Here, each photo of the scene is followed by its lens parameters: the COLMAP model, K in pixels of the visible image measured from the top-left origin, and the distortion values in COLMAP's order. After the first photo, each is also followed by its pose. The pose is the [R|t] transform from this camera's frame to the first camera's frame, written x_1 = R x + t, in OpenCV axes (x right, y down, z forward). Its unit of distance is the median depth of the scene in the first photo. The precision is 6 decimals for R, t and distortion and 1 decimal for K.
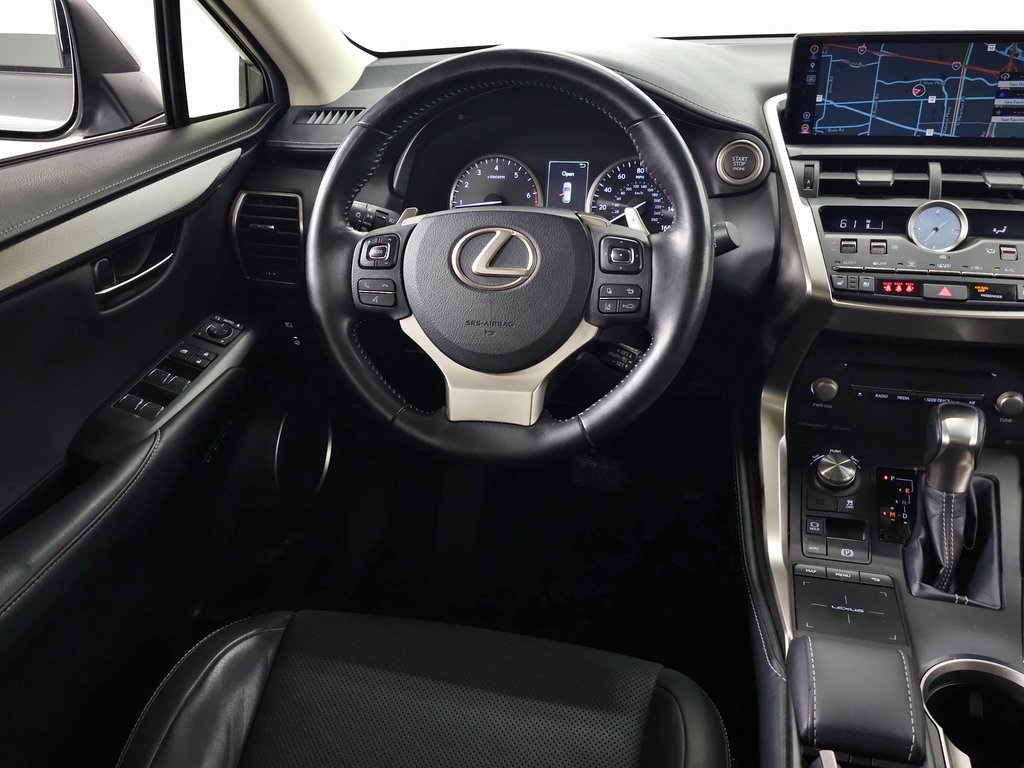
lens RADIAL K [[874.2, 0, 512.0], [0, 874.2, 384.0], [0, 0, 1]] dist [0.056089, -0.087053]
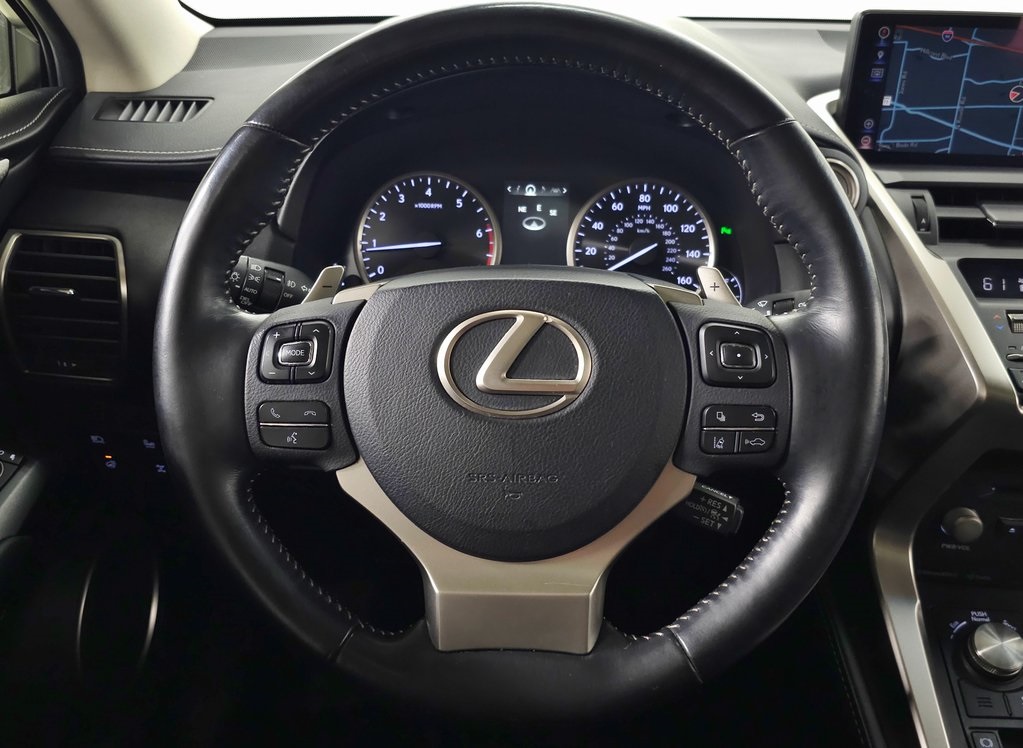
lens RADIAL K [[913.3, 0, 505.1], [0, 913.3, 373.3], [0, 0, 1]] dist [0.044561, -0.072791]
pose [[0.976481, -0.037865, 0.212253, -0.138145], [0.042728, 0.998918, -0.018372, -0.114649], [-0.211327, 0.027009, 0.977042, 0.382385]]
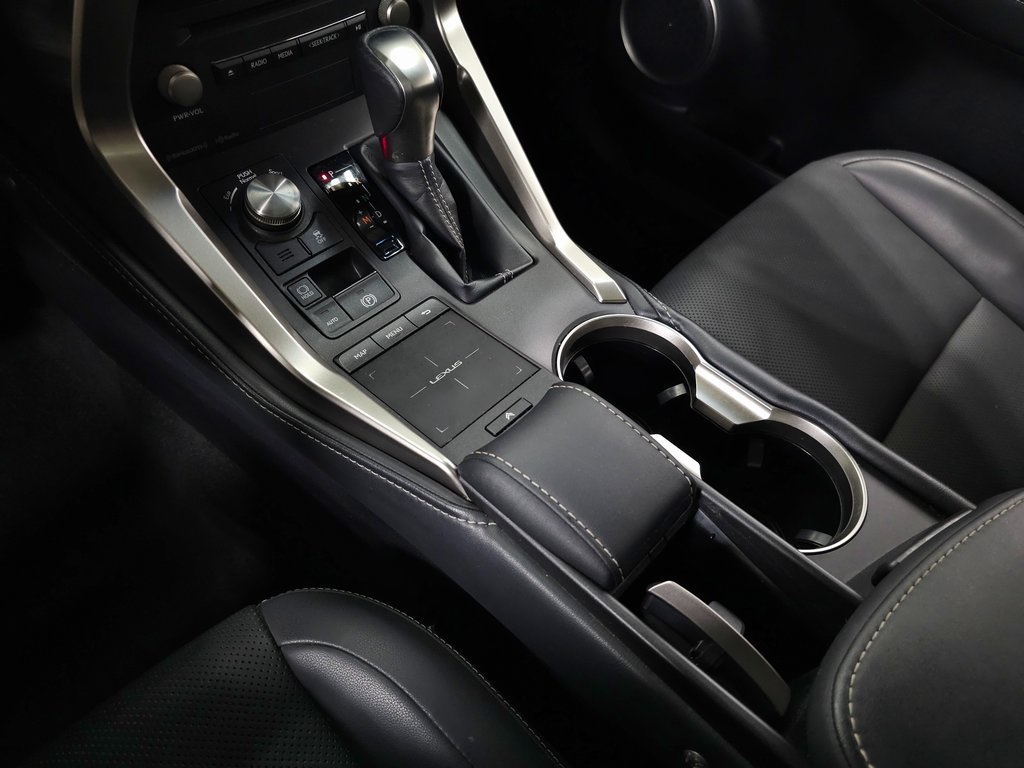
lens RADIAL K [[694.9, 0, 511.9], [0, 694.9, 379.3], [0, 0, 1]] dist [0.044245, -0.054277]
pose [[0.472476, -0.635795, 0.610354, 0.043522], [0.306141, 0.767798, 0.562818, -0.040724], [-0.826465, -0.079064, 0.557408, 0.537029]]
